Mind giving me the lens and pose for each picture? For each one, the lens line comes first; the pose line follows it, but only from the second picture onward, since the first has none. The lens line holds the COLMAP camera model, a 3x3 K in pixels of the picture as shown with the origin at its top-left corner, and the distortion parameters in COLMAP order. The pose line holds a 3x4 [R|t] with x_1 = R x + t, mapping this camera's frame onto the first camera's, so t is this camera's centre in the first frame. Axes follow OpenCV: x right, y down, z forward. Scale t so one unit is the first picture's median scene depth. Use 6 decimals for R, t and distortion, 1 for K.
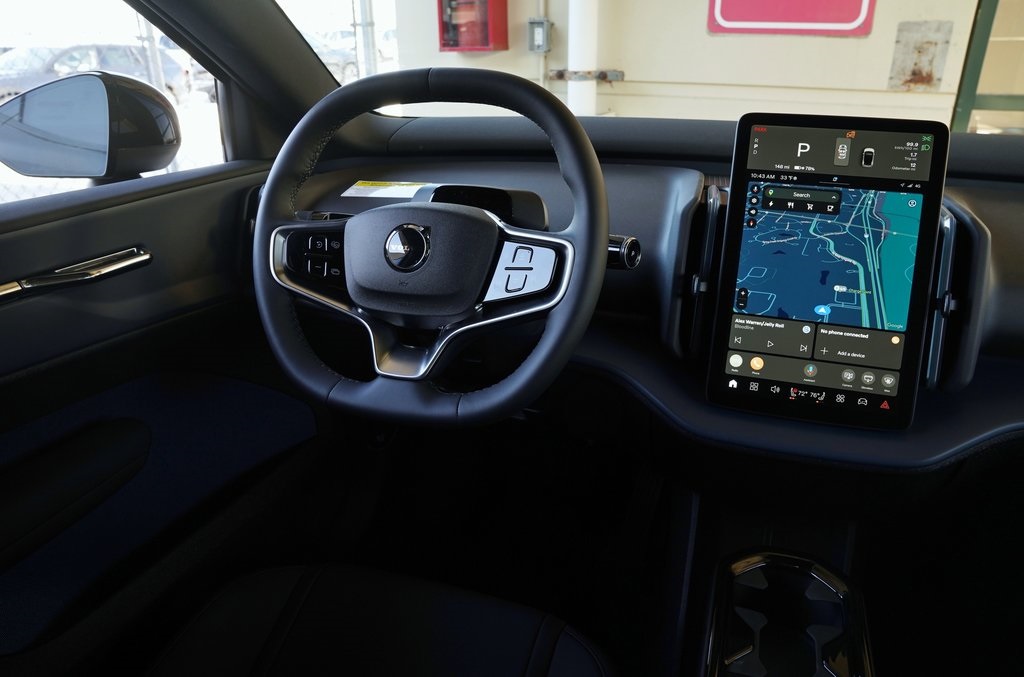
lens RADIAL K [[710.7, 0, 512.0], [0, 710.7, 338.5], [0, 0, 1]] dist [-0.137851, 0.109769]
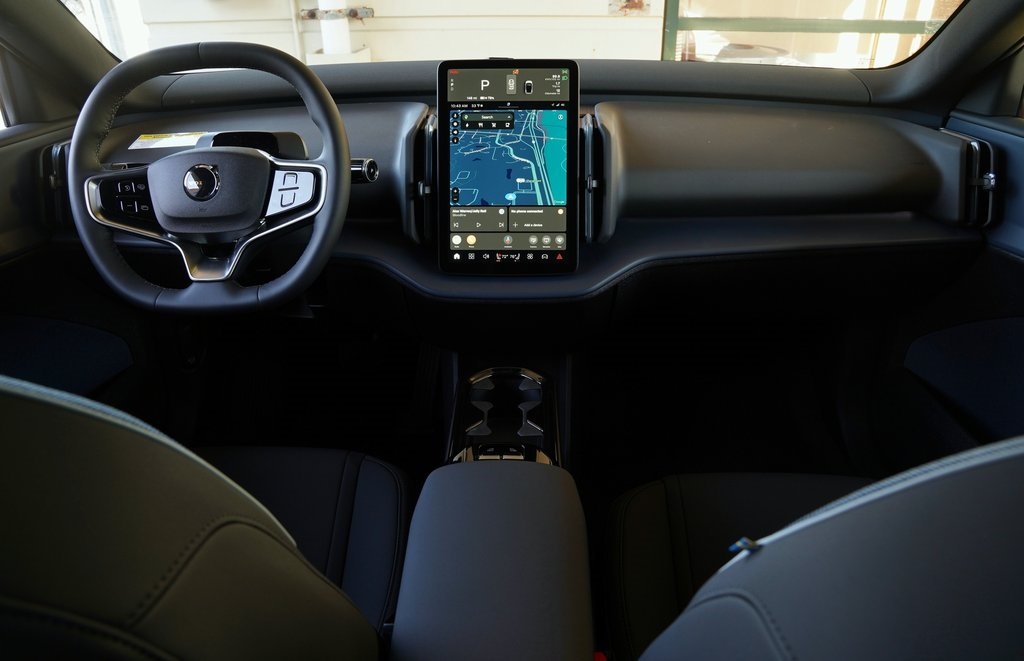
lens RADIAL K [[724.2, 0, 512.0], [0, 724.2, 330.5], [0, 0, 1]] dist [-0.127038, 0.085811]
pose [[0.951680, -0.145742, 0.270303, 0.007834], [0.124324, 0.987700, 0.094830, 0.089171], [-0.280799, -0.056642, 0.958094, -0.432810]]
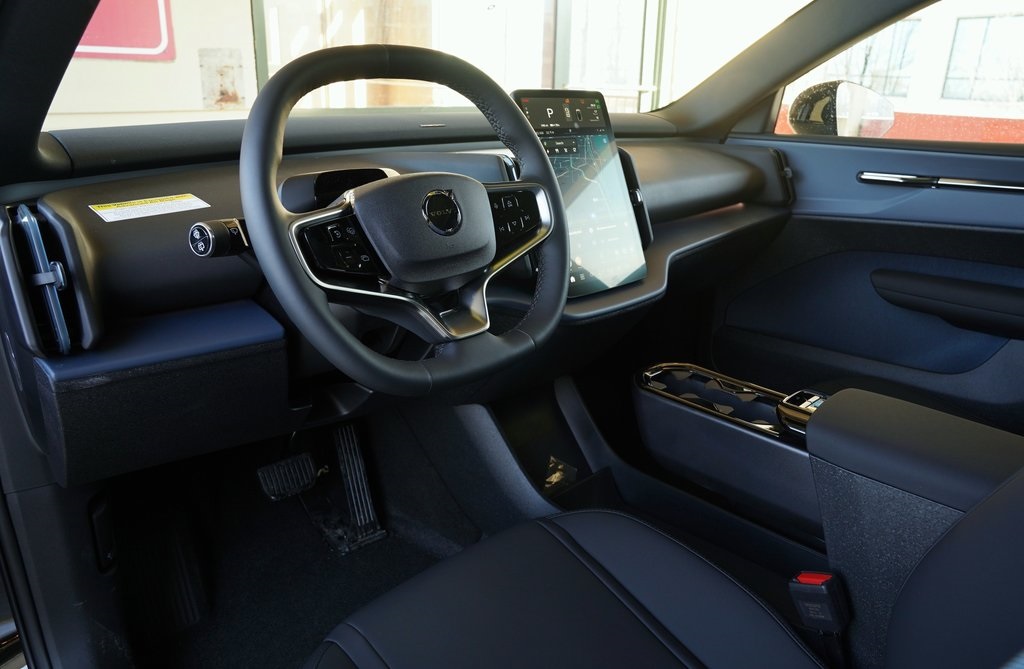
lens RADIAL K [[718.1, 0, 512.0], [0, 718.1, 334.5], [0, 0, 1]] dist [-0.075340, 0.000819]
pose [[0.460059, -0.280689, 0.842353, -0.995190], [0.331941, 0.934295, 0.130033, -0.059182], [-0.823505, 0.219789, 0.523003, 0.382526]]
